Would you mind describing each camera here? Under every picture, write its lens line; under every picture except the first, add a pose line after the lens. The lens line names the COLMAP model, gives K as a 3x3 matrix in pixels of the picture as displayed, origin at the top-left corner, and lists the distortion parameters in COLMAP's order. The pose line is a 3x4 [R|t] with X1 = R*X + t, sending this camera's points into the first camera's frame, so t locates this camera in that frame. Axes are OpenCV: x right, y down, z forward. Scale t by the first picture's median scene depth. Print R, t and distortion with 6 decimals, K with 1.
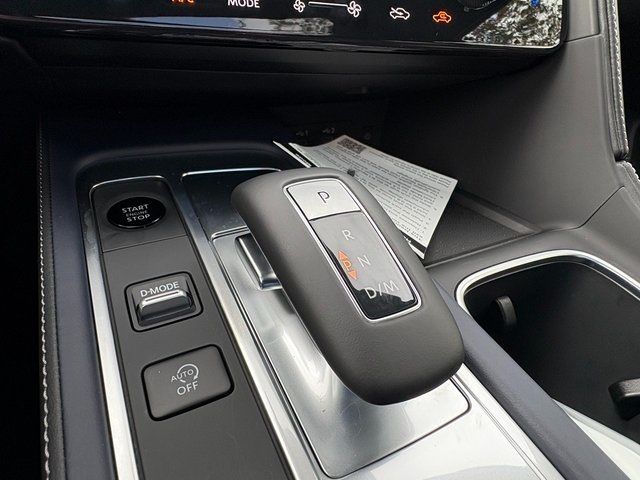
lens RADIAL K [[390.1, 0, 306.1], [0, 390.1, 251.5], [0, 0, 1]] dist [-0.003203, -0.001443]
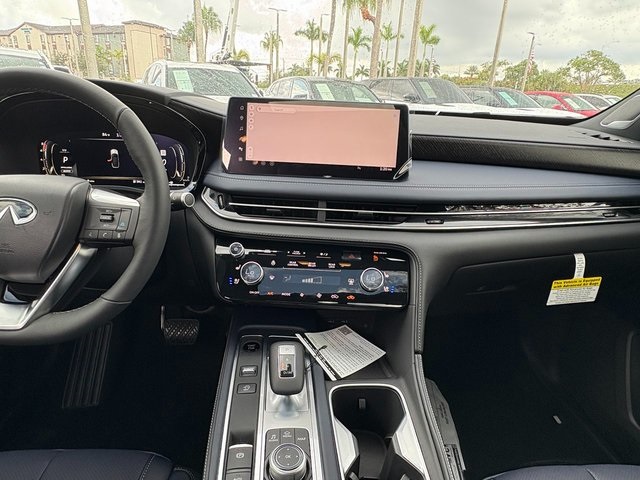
lens RADIAL K [[393.8, 0, 318.0], [0, 393.8, 238.6], [0, 0, 1]] dist [-0.002105, -0.000502]
pose [[0.931062, 0.050865, -0.361299, 1.116210], [-0.183994, 0.920560, -0.344550, 0.091123], [0.315072, 0.387274, 0.866457, -1.848068]]
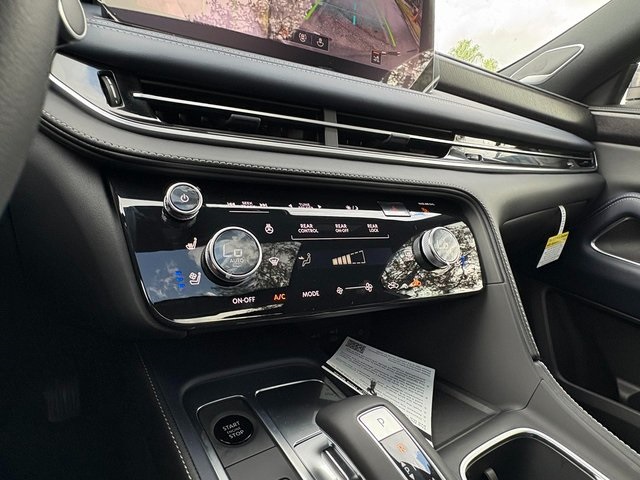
lens RADIAL K [[393.8, 0, 318.0], [0, 393.8, 238.6], [0, 0, 1]] dist [-0.002105, -0.000502]
pose [[0.988403, -0.019153, 0.150642, -0.298236], [0.074928, 0.924358, -0.374096, -0.162717], [-0.132082, 0.381045, 0.915073, -0.533168]]
